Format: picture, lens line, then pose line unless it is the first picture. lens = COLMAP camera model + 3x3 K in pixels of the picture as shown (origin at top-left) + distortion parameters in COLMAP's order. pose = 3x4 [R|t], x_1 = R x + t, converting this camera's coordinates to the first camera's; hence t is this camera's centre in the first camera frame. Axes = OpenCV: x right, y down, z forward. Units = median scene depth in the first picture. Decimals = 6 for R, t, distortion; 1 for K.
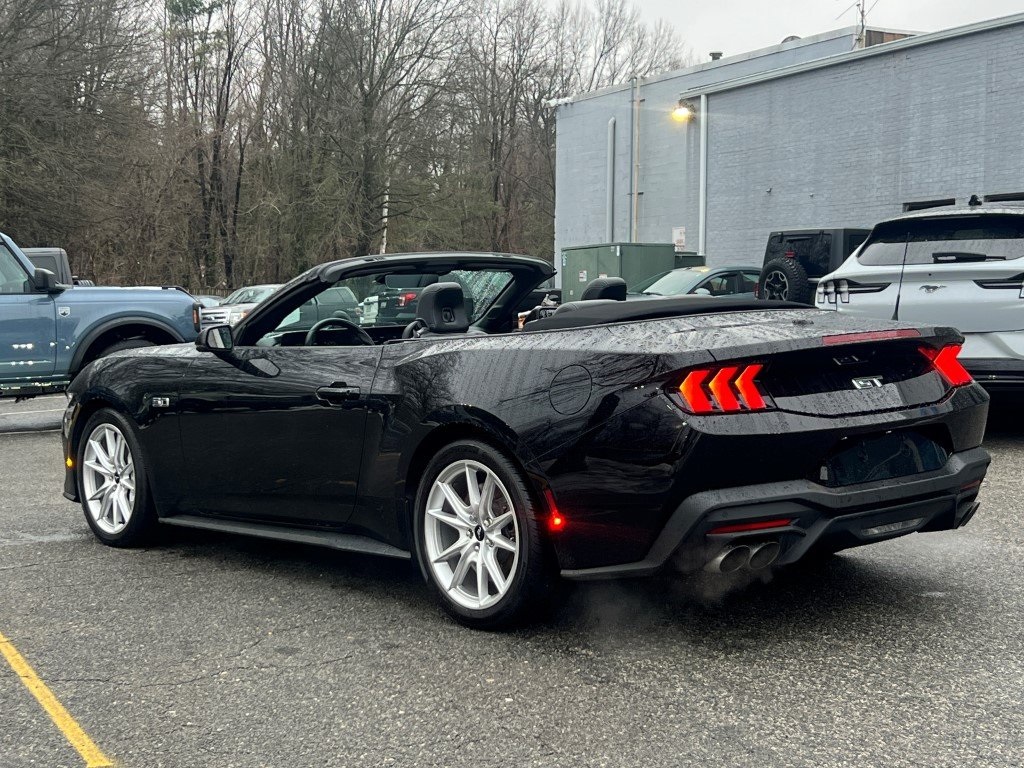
lens RADIAL K [[1619.3, 0, 512.0], [0, 1619.3, 384.0], [0, 0, 1]] dist [0.100656, -0.034849]
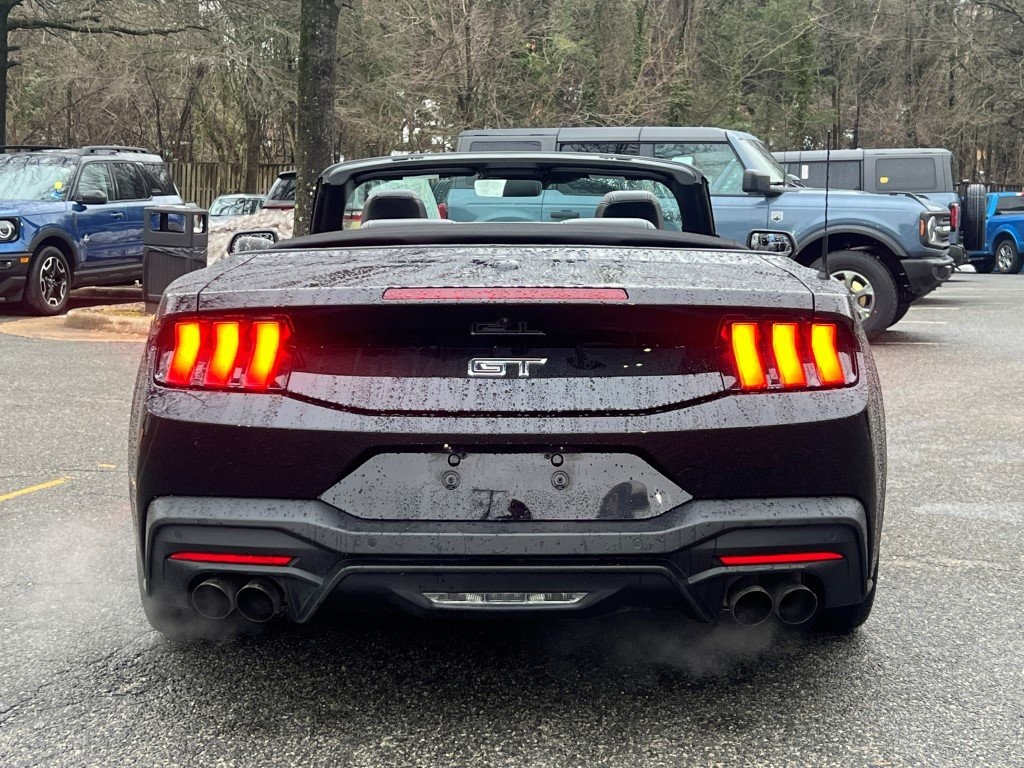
lens RADIAL K [[1619.3, 0, 512.0], [0, 1619.3, 384.0], [0, 0, 1]] dist [0.100656, -0.034849]
pose [[0.803480, 0.100861, -0.586725, 0.444431], [-0.066400, 0.994577, 0.080043, -0.033041], [0.591617, -0.025354, 0.805821, 0.367884]]
